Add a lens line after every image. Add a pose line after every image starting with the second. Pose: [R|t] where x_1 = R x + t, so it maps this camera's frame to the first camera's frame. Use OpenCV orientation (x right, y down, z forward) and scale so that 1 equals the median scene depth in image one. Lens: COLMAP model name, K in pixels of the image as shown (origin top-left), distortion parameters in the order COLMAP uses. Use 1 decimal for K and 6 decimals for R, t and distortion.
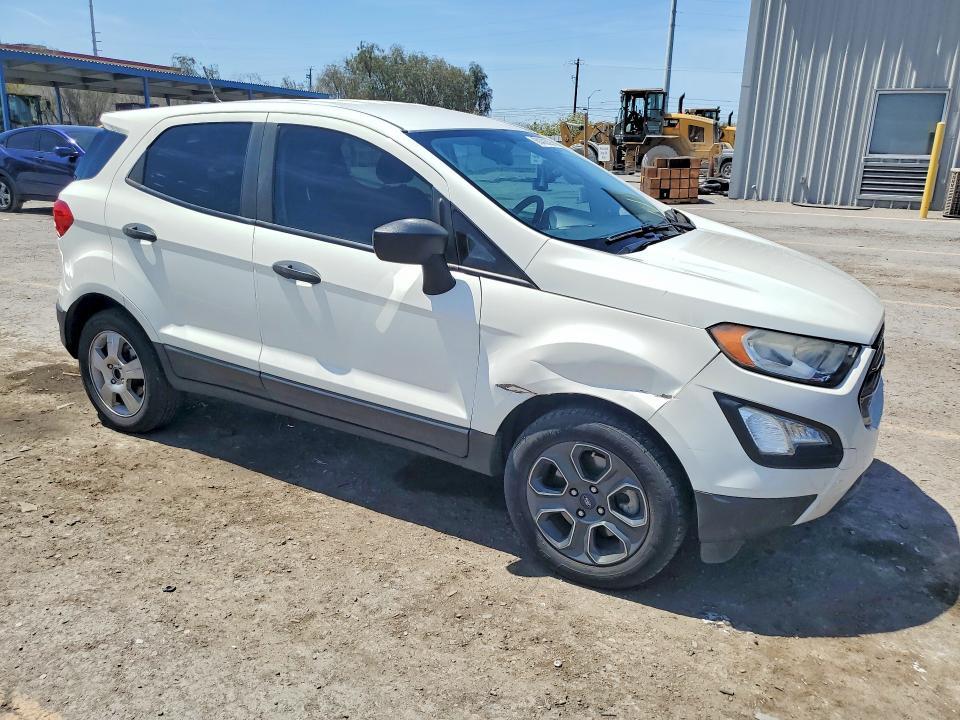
lens RADIAL K [[744.4, 0, 480.0], [0, 744.4, 360.0], [0, 0, 1]] dist [0.002536, -0.003880]
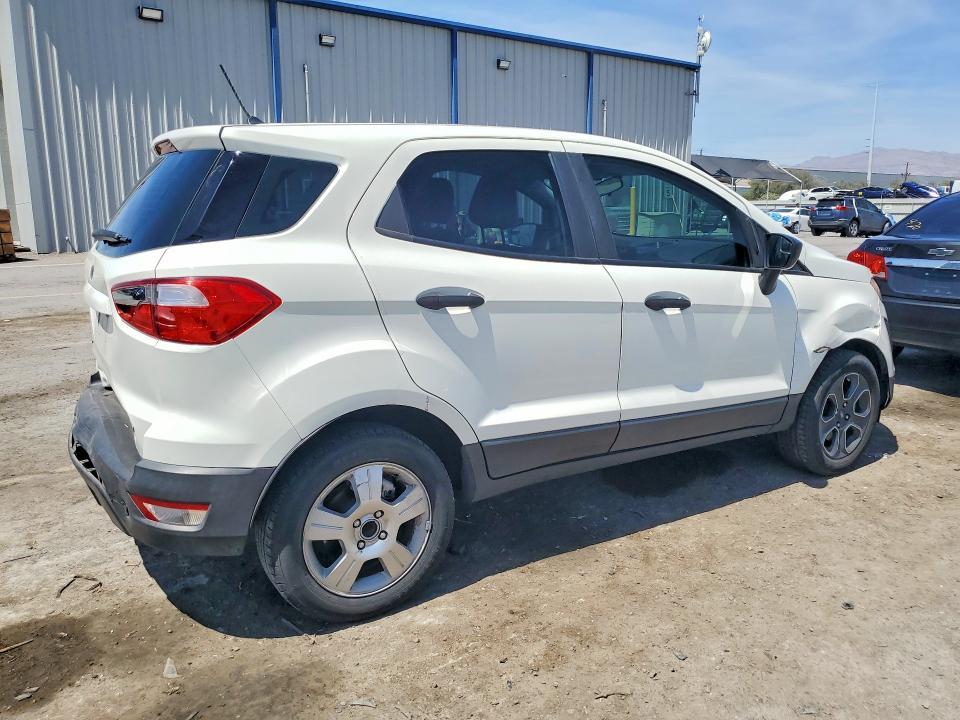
lens RADIAL K [[740.0, 0, 496.5], [0, 740.0, 354.6], [0, 0, 1]] dist [0.095909, -0.201149]
pose [[0.462756, -0.200311, 0.863558, -1.122371], [0.261609, 0.961610, 0.082866, -0.175740], [-0.847005, 0.187568, 0.497394, 0.653217]]
